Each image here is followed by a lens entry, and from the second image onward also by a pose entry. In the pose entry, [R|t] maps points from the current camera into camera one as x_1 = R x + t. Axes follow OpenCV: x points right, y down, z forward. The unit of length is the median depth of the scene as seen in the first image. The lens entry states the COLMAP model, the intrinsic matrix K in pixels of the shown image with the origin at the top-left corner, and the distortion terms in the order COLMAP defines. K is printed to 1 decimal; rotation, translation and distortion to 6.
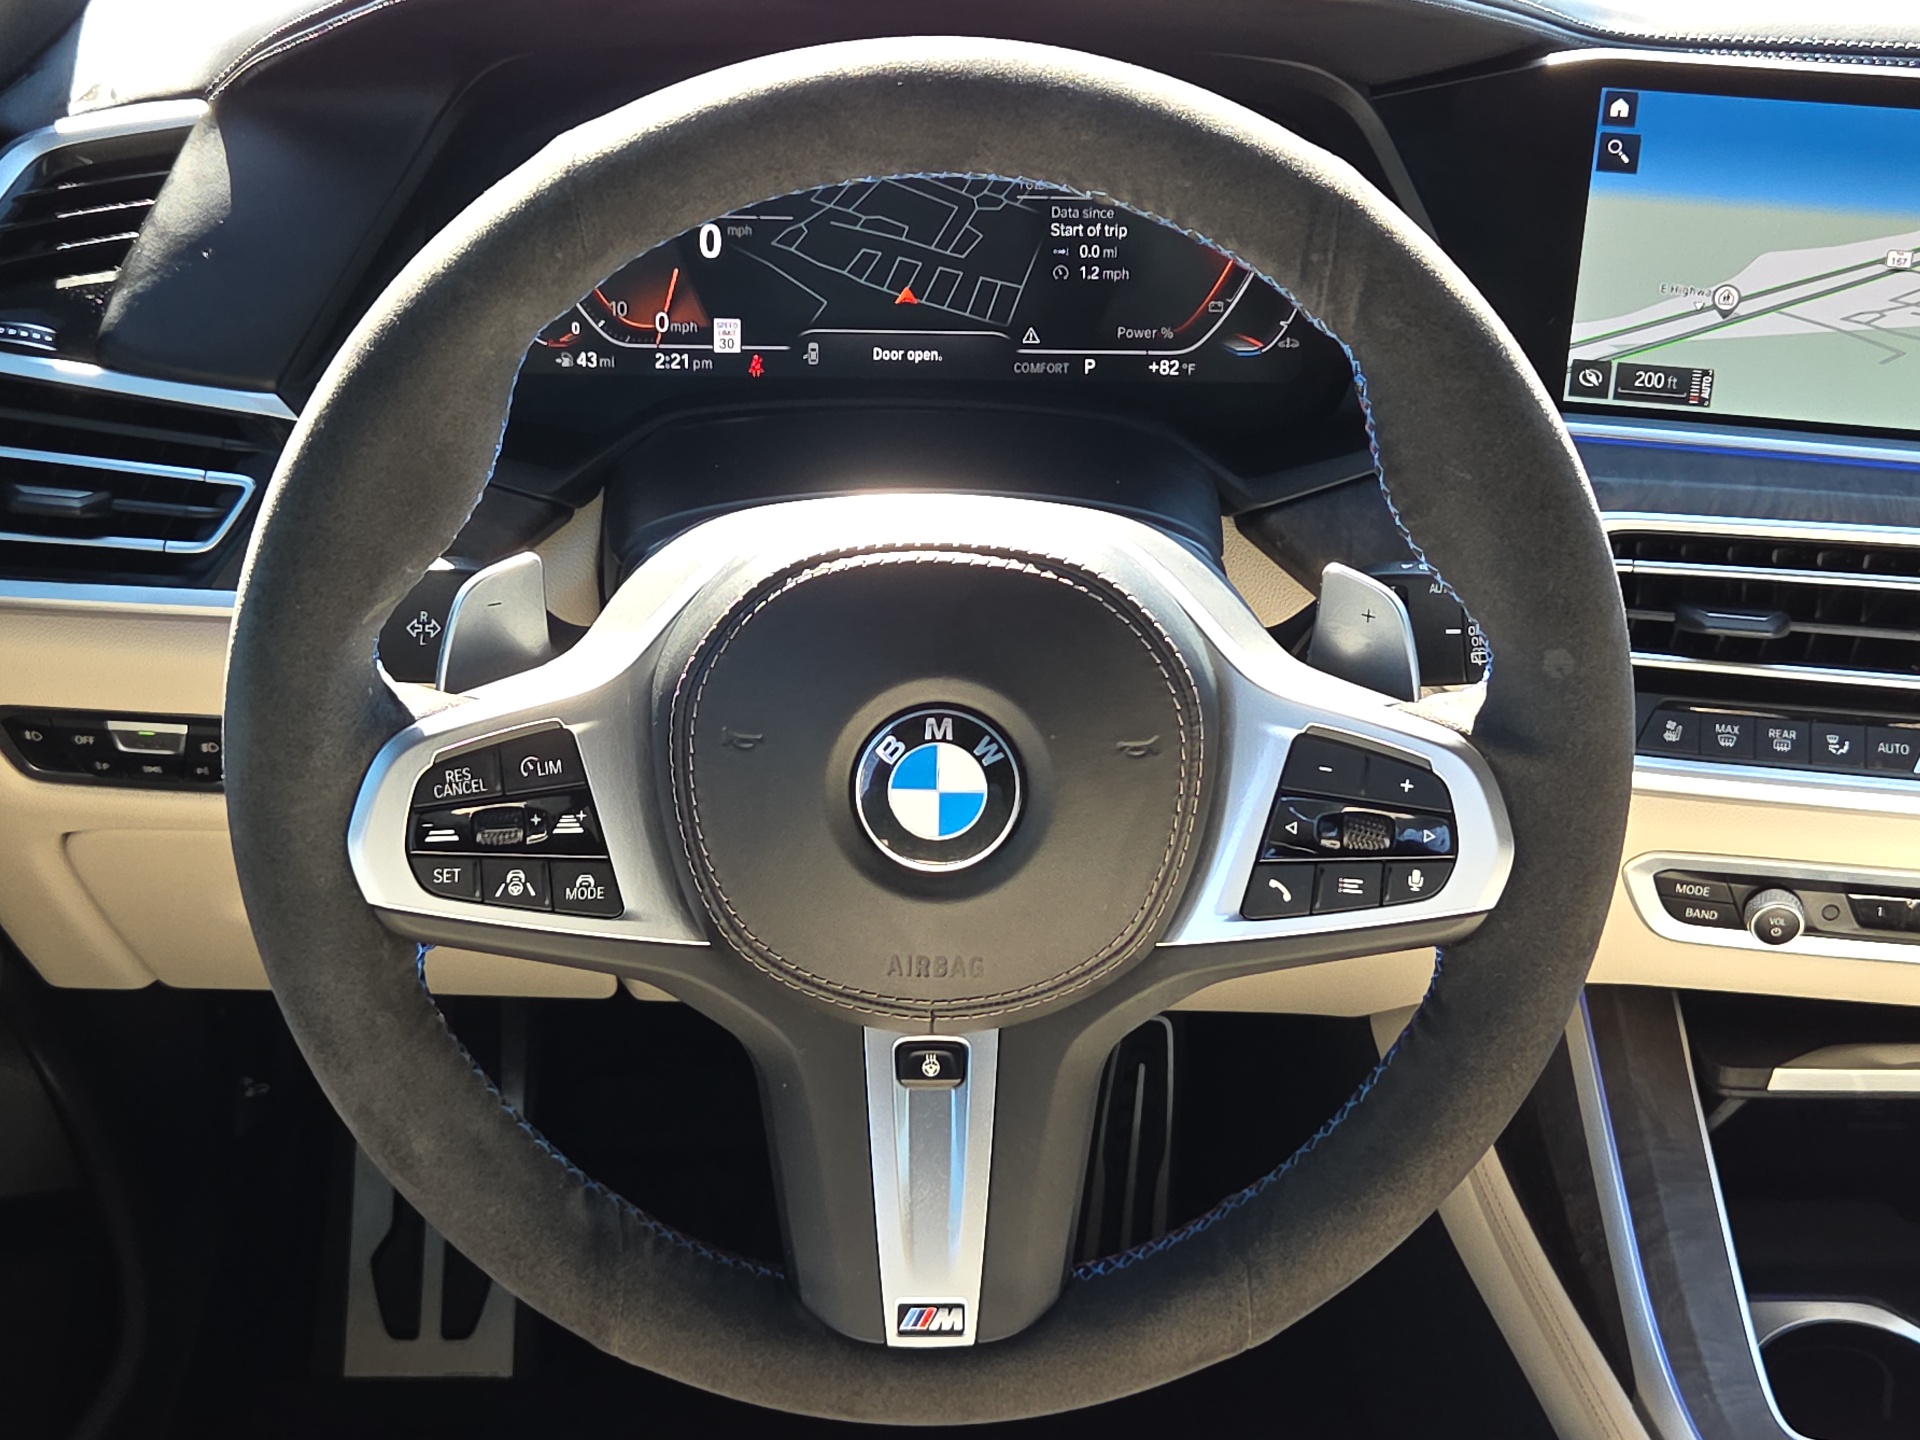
lens RADIAL K [[2914.7, 0, 972.2], [0, 2914.7, 676.5], [0, 0, 1]] dist [0.165141, -0.609781]
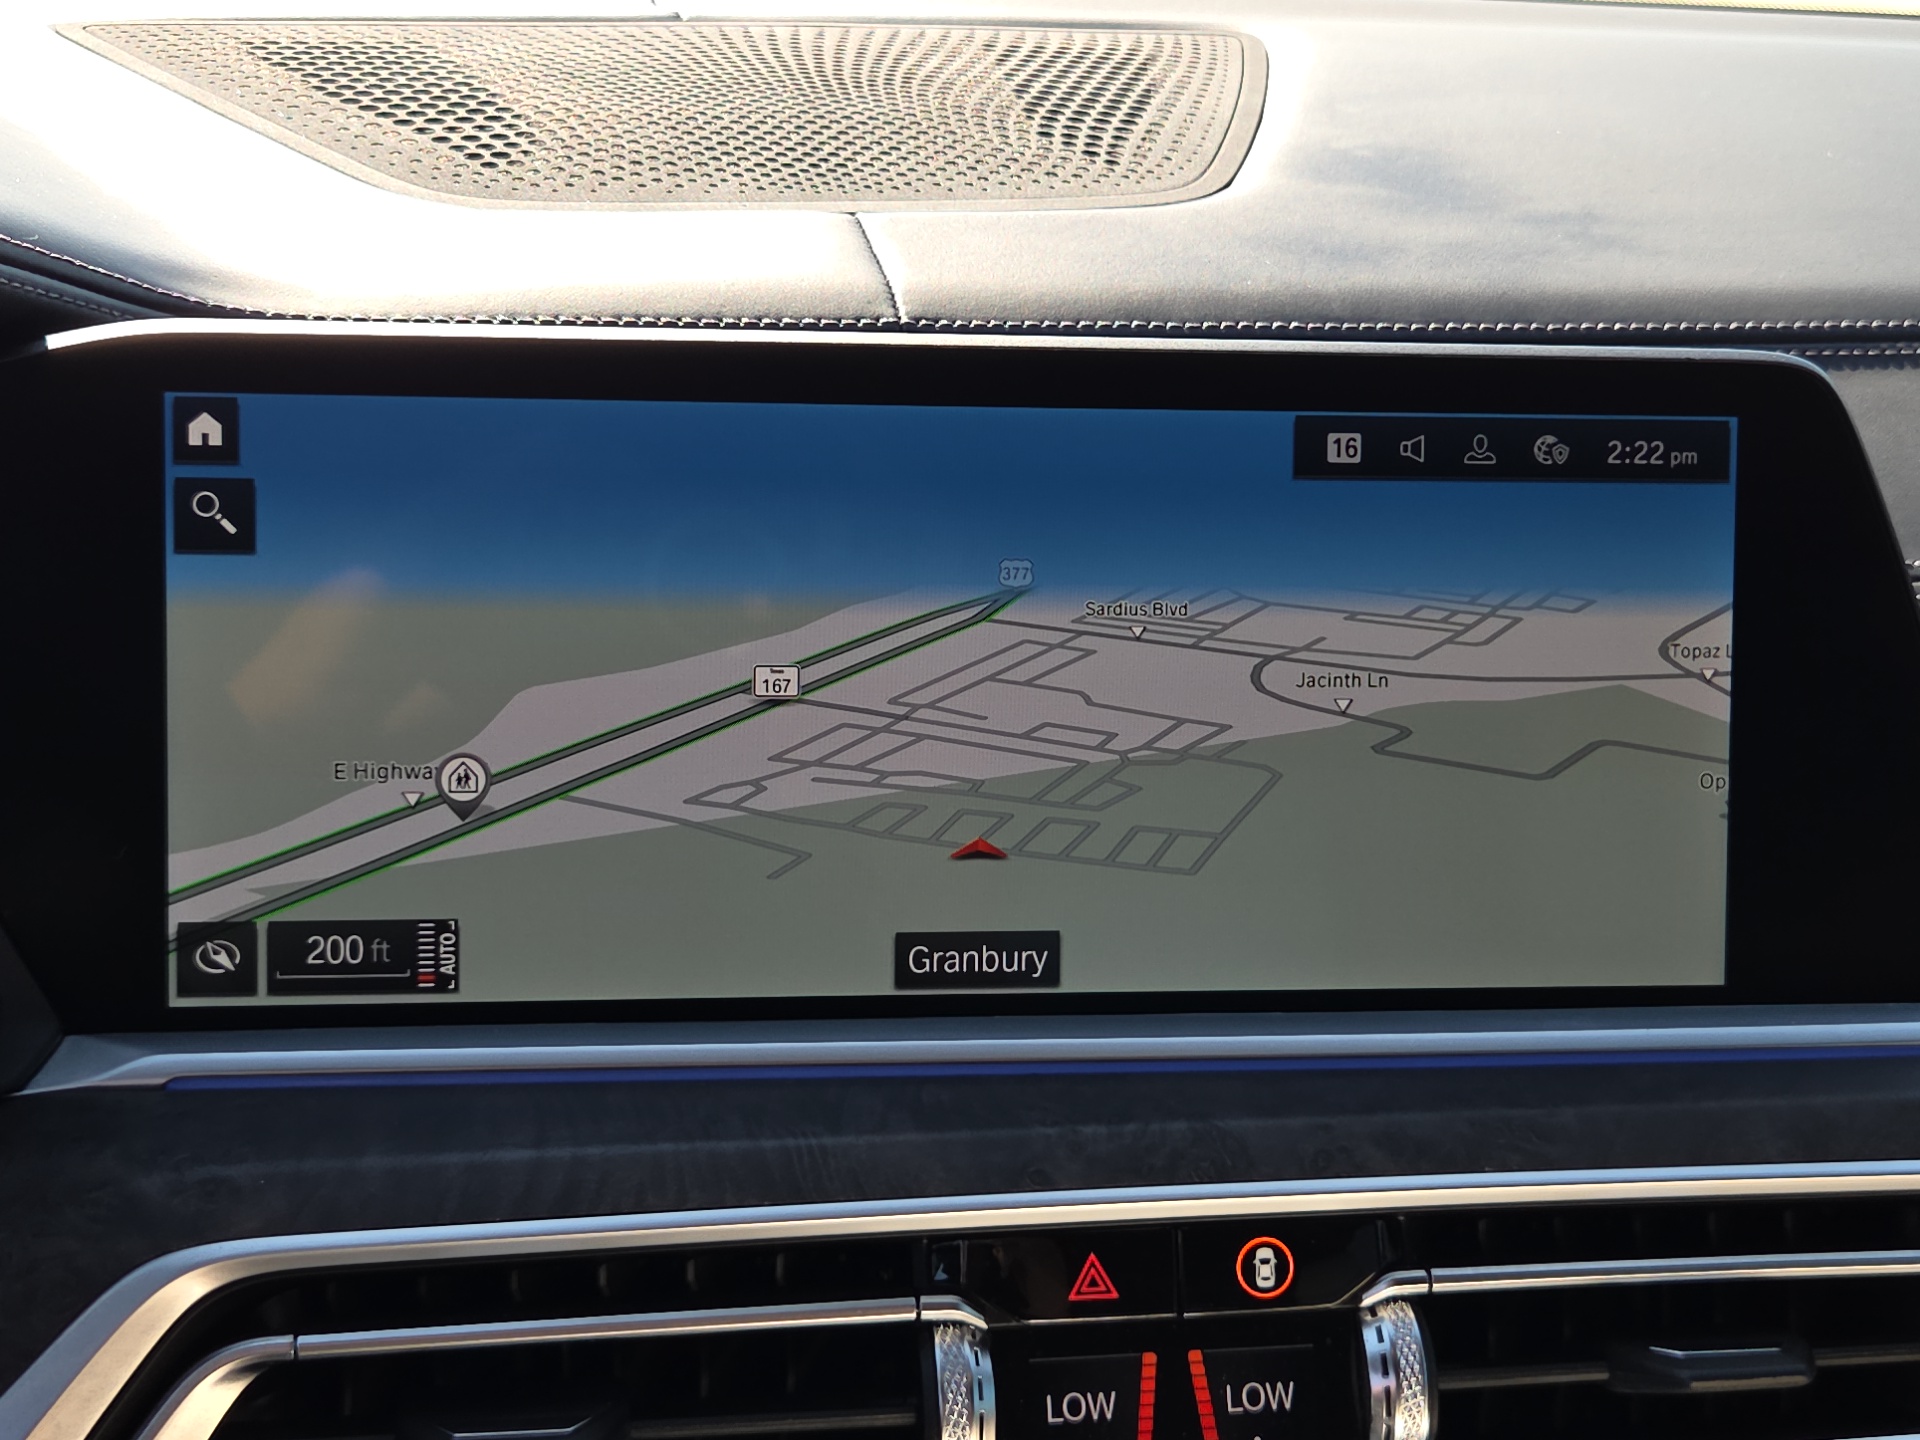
lens RADIAL K [[2724.9, 0, 968.3], [0, 2724.9, 682.0], [0, 0, 1]] dist [0.102749, -0.124860]
pose [[0.965986, -0.074437, 0.247648, 0.221893], [0.117070, 0.979797, -0.162147, -0.056652], [-0.230575, 0.185624, 0.955185, 0.512854]]
